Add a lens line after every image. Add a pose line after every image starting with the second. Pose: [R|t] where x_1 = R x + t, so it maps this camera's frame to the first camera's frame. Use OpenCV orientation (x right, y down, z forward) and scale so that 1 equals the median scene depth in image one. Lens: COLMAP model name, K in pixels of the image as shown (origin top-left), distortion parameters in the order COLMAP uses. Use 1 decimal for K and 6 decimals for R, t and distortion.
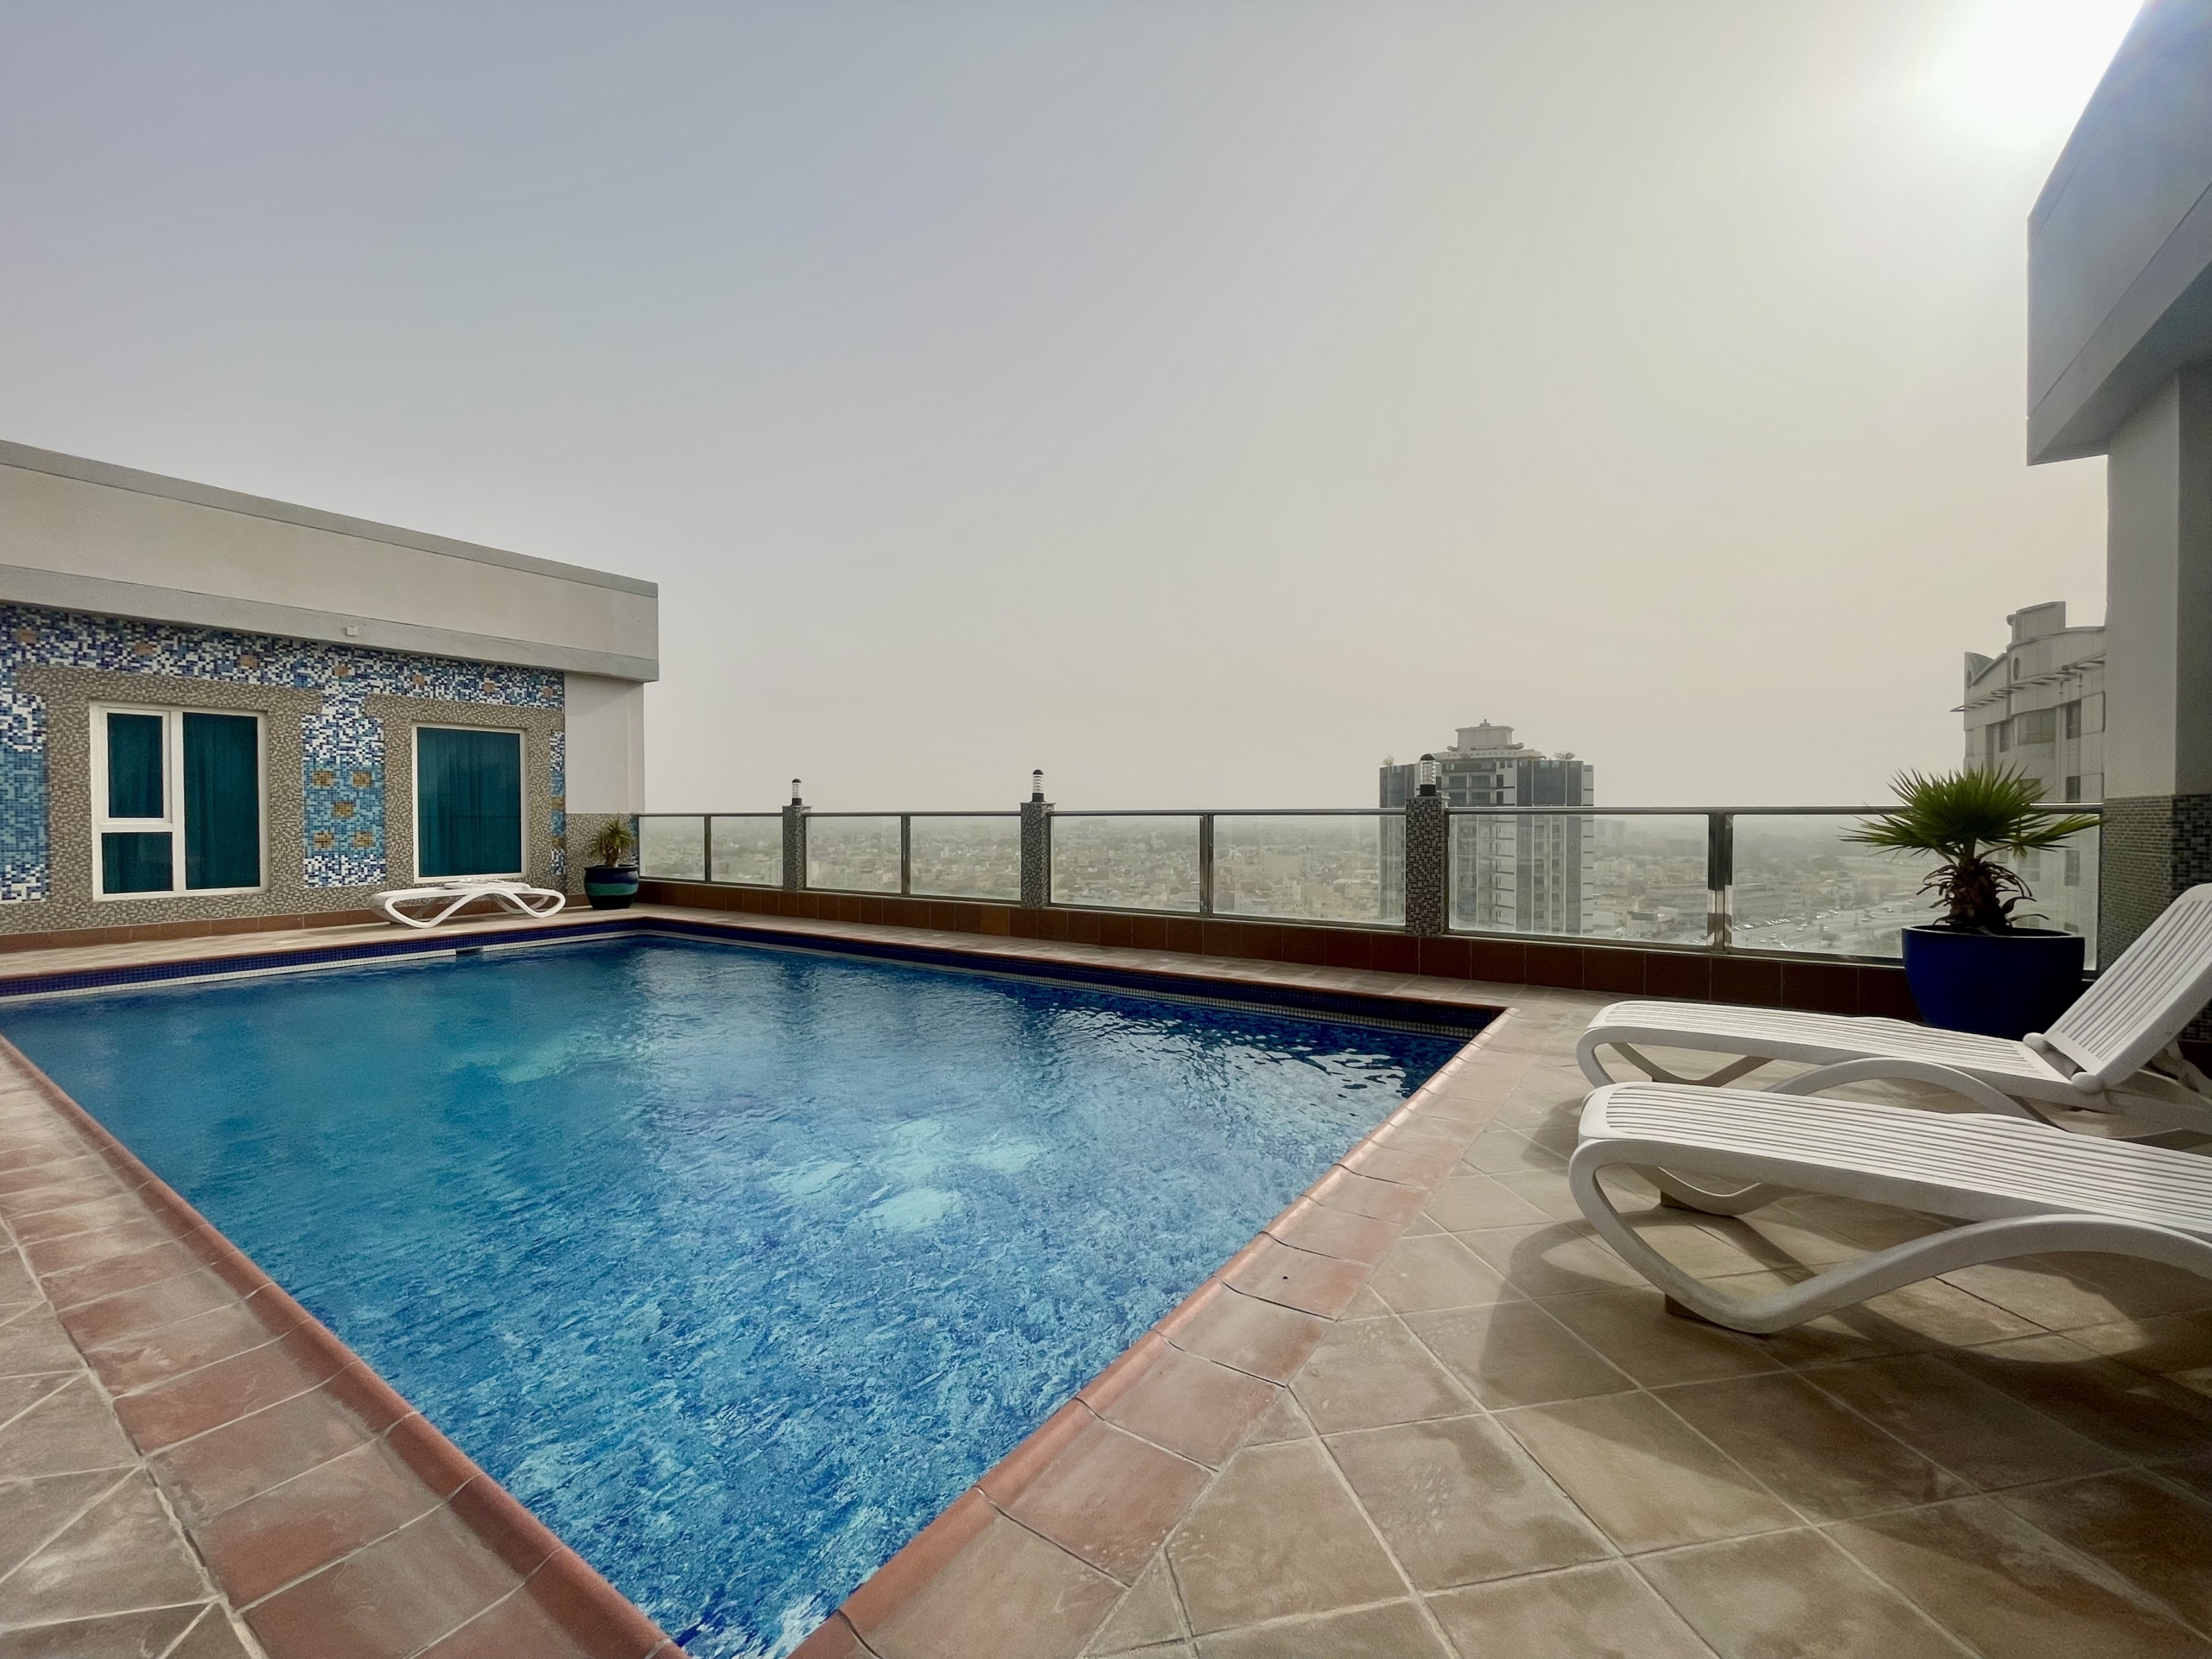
lens RADIAL K [[901.7, 0, 1104.2], [0, 901.7, 828.0], [0, 0, 1]] dist [-0.000320, -0.000069]
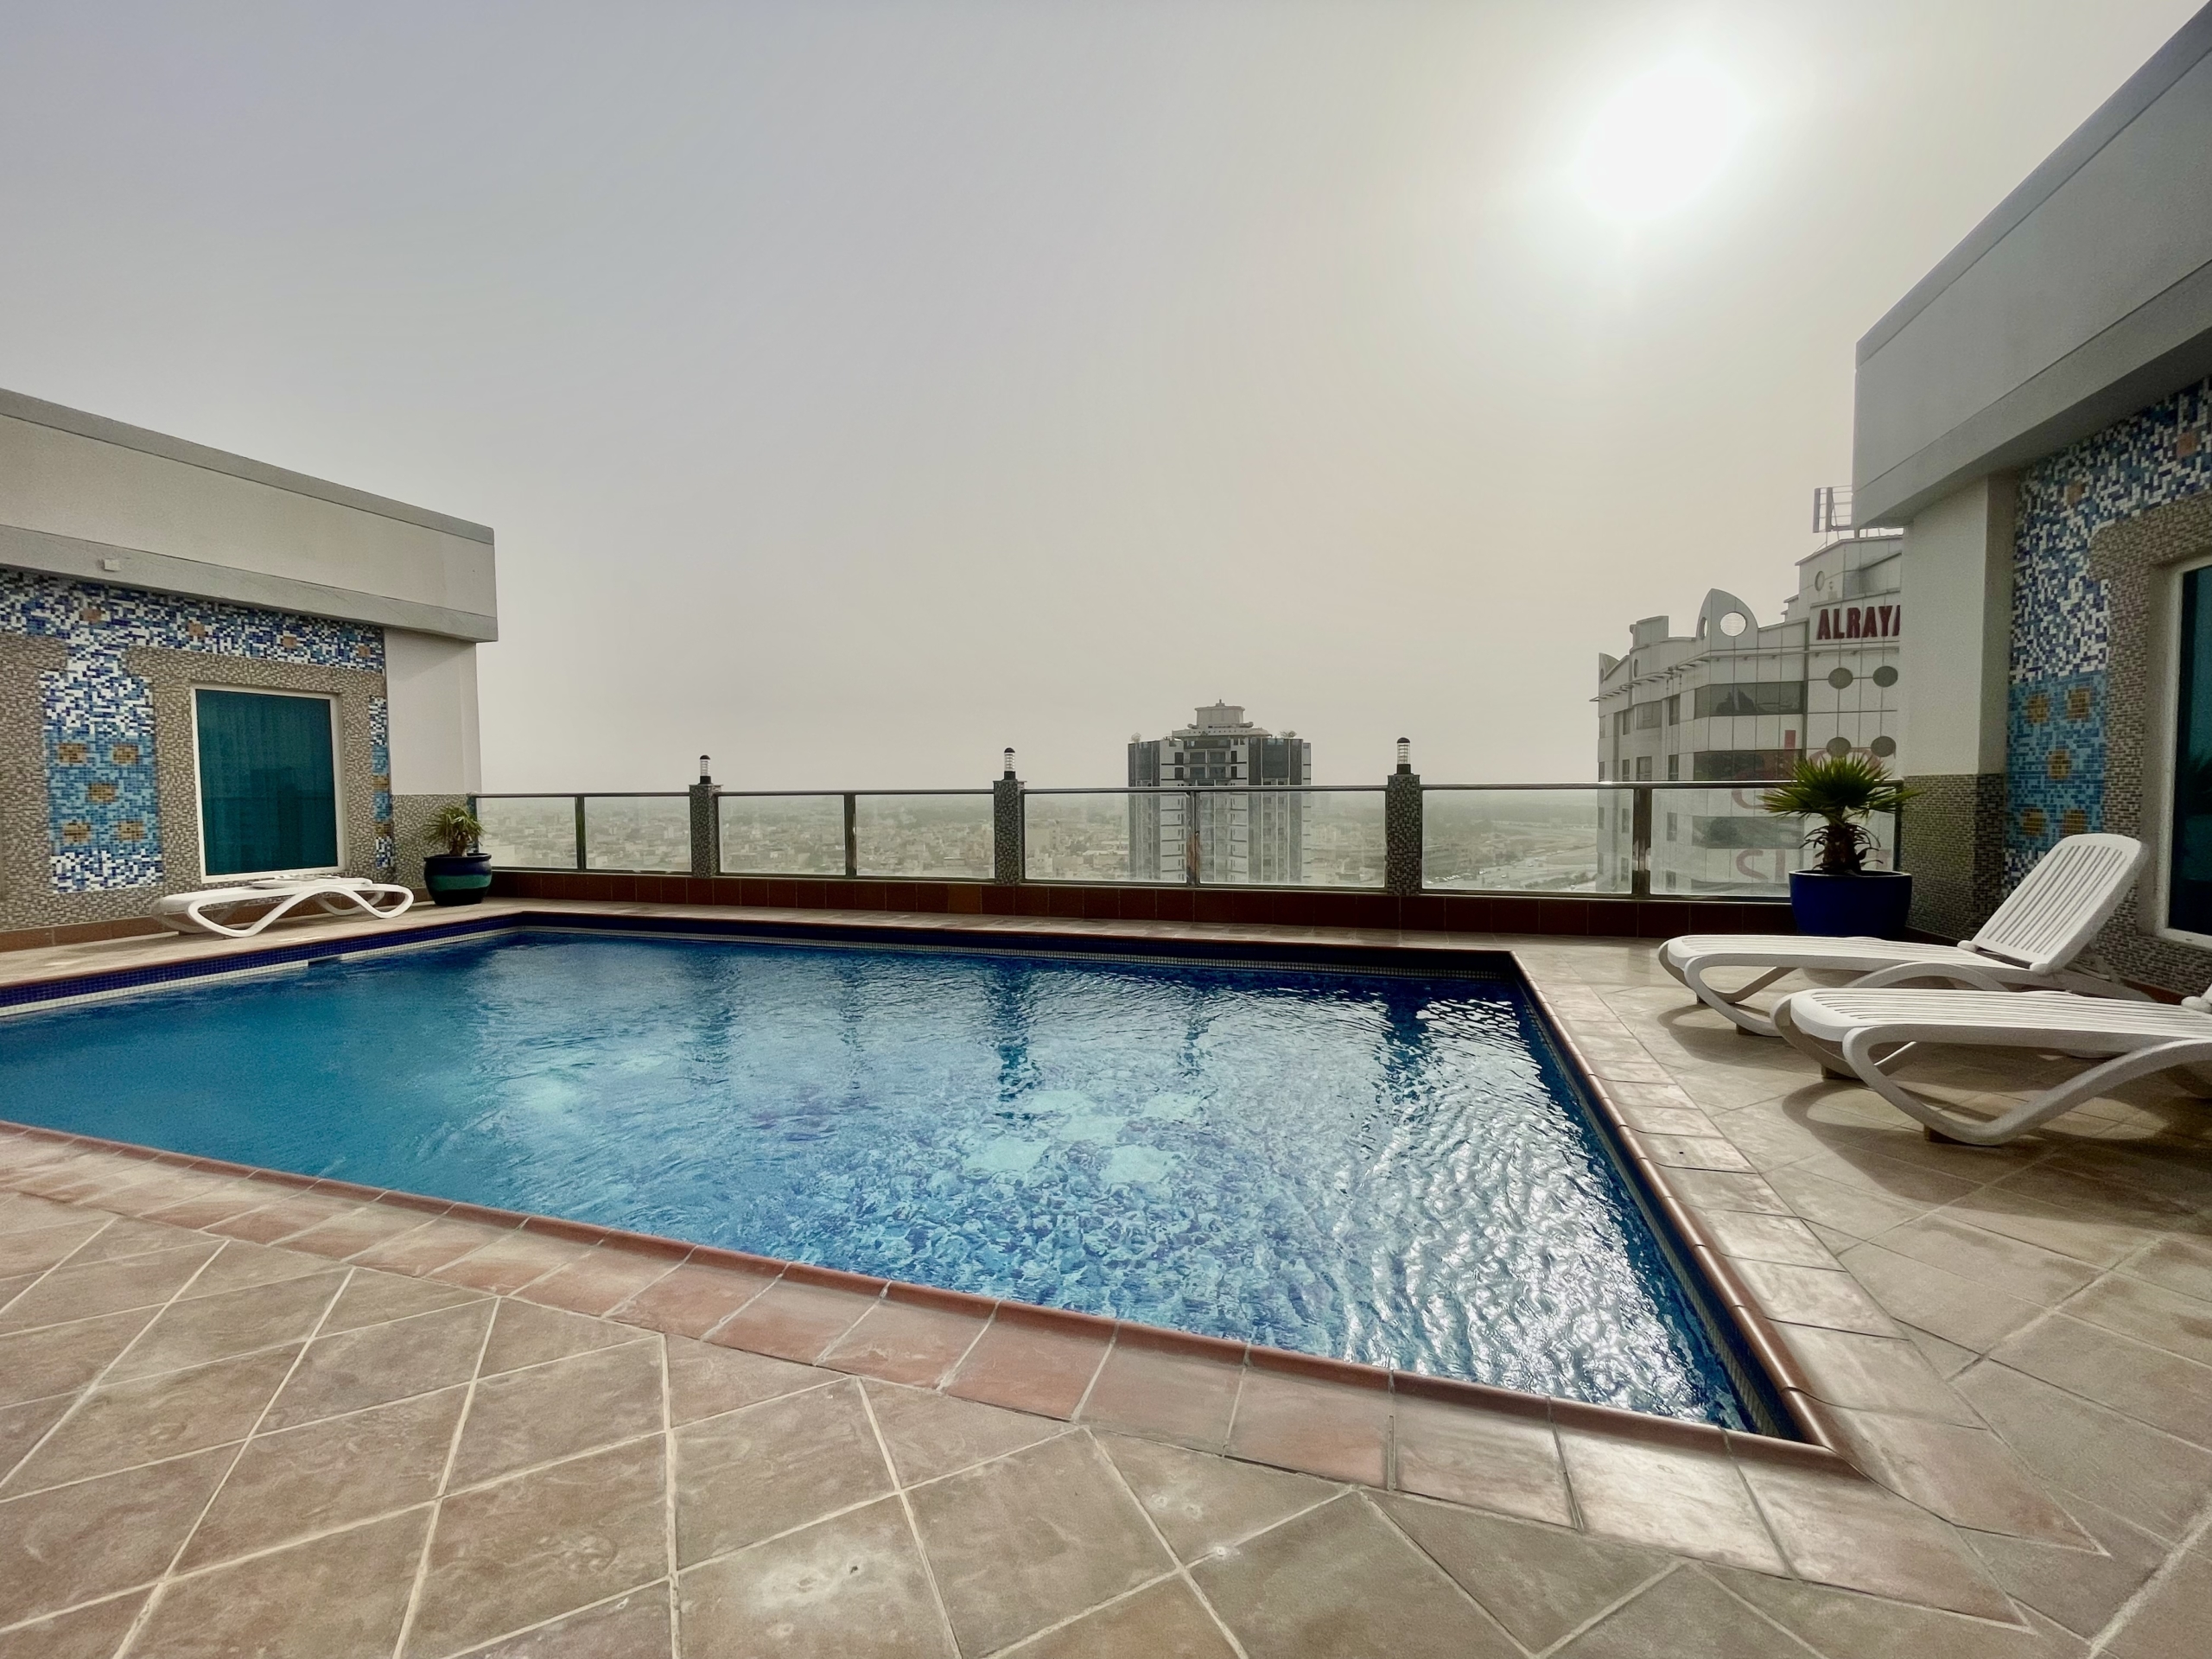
lens RADIAL K [[901.7, 0, 1102.7], [0, 901.7, 828.4], [0, 0, 1]] dist [-0.000320, -0.000069]
pose [[0.960512, -0.018925, 0.277593, -0.208028], [0.010993, 0.999486, 0.030103, -0.003154], [-0.278020, -0.025863, 0.960227, 0.000671]]
